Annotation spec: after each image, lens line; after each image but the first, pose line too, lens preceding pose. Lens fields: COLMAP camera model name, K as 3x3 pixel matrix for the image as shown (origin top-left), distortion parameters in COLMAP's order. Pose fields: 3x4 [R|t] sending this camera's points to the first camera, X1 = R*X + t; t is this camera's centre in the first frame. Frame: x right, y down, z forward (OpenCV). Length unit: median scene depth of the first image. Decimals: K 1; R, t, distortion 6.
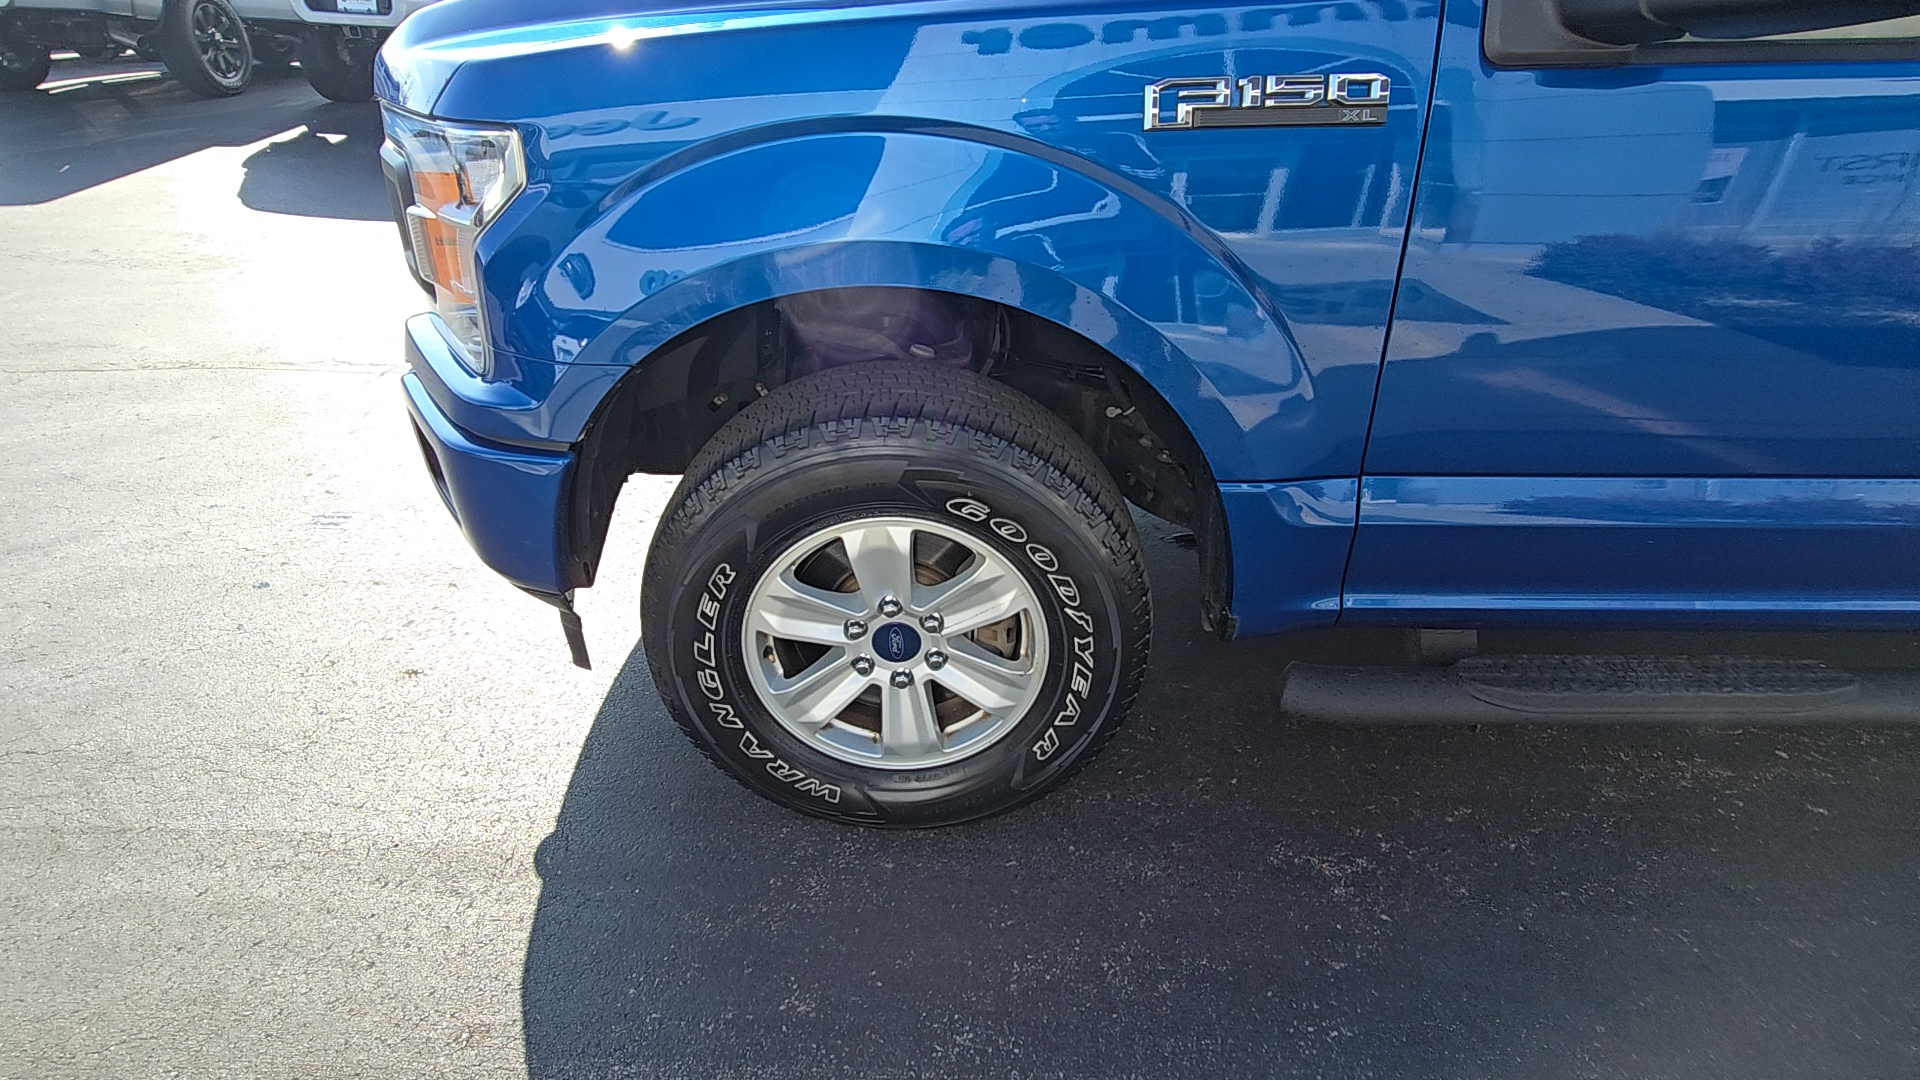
lens RADIAL K [[978.3, 0, 958.0], [0, 978.3, 543.5], [0, 0, 1]] dist [0.003377, -0.000270]
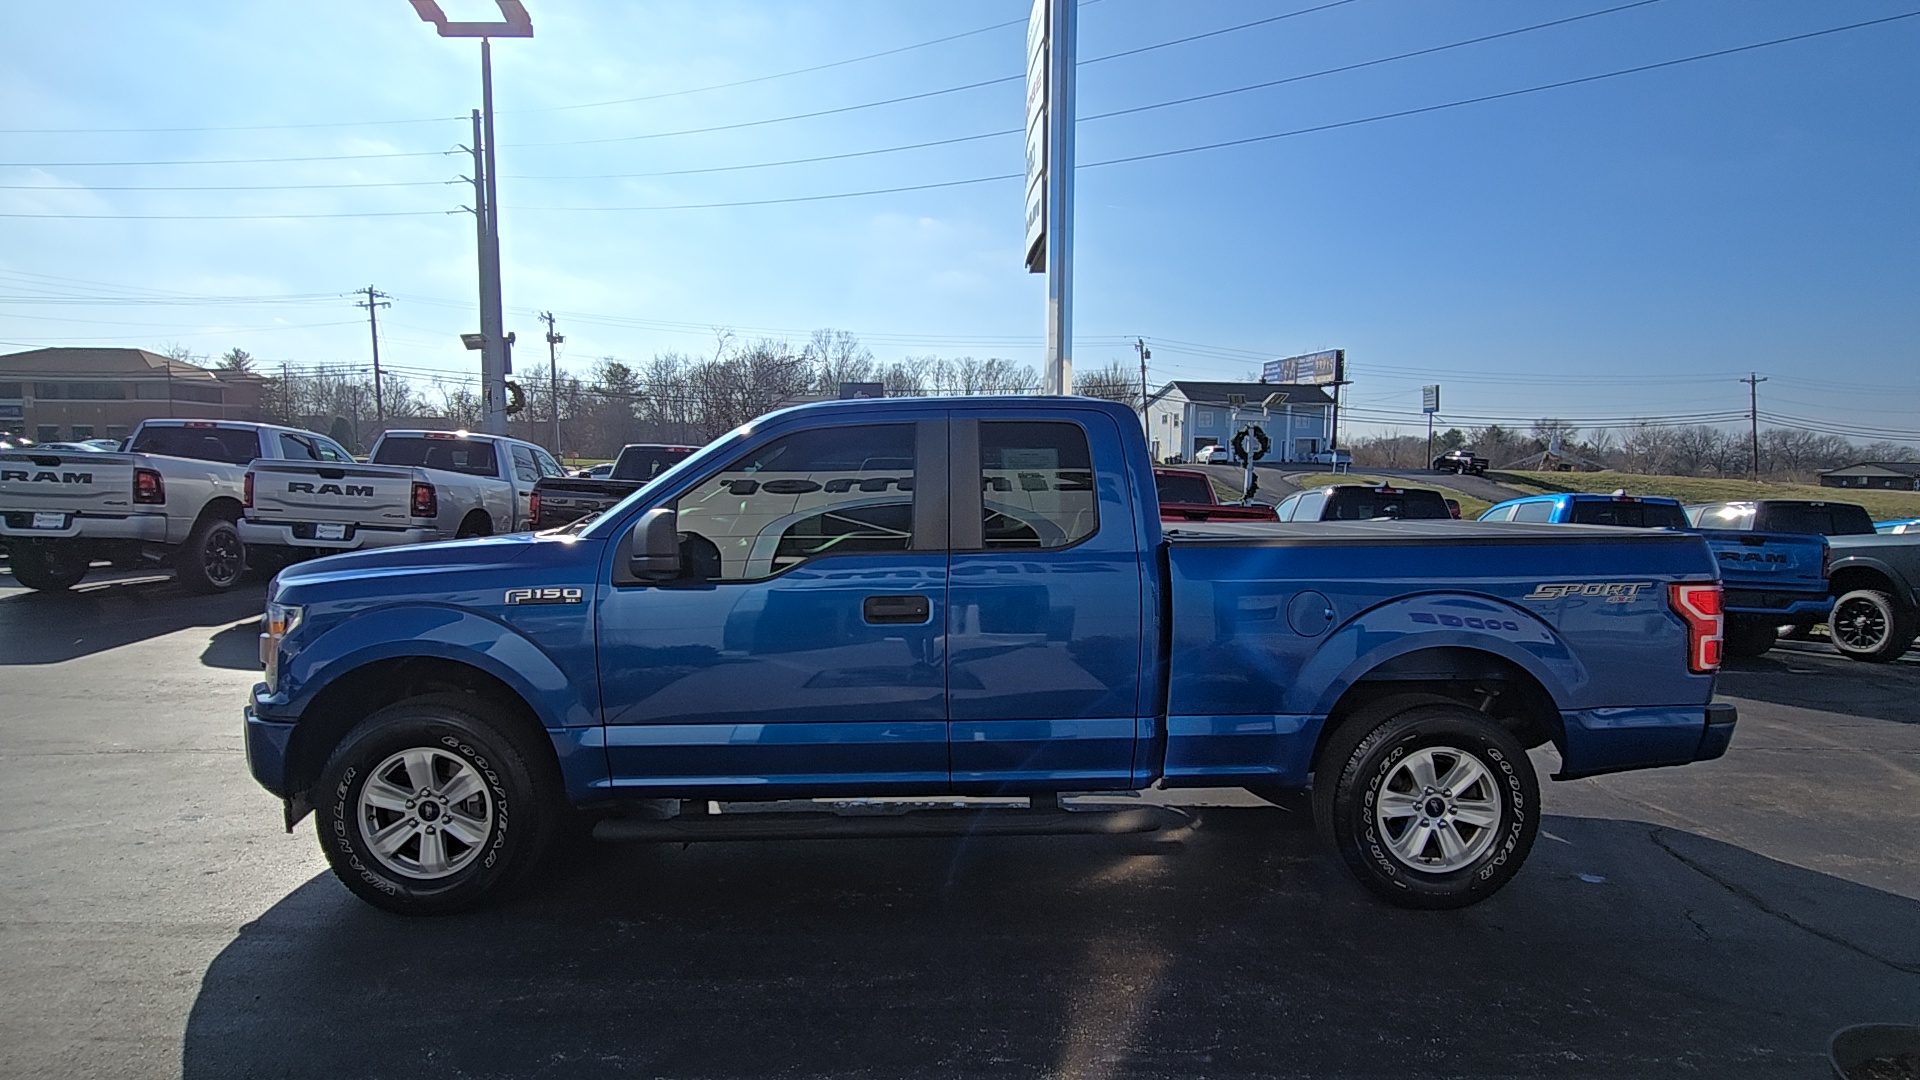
lens RADIAL K [[975.3, 0, 958.0], [0, 975.3, 547.3], [0, 0, 1]] dist [0.001125, 0.000264]
pose [[0.998777, -0.001896, 0.049398, 1.054515], [0.024072, 0.891443, -0.452493, 0.609274], [-0.043177, 0.453129, 0.890399, -1.361902]]
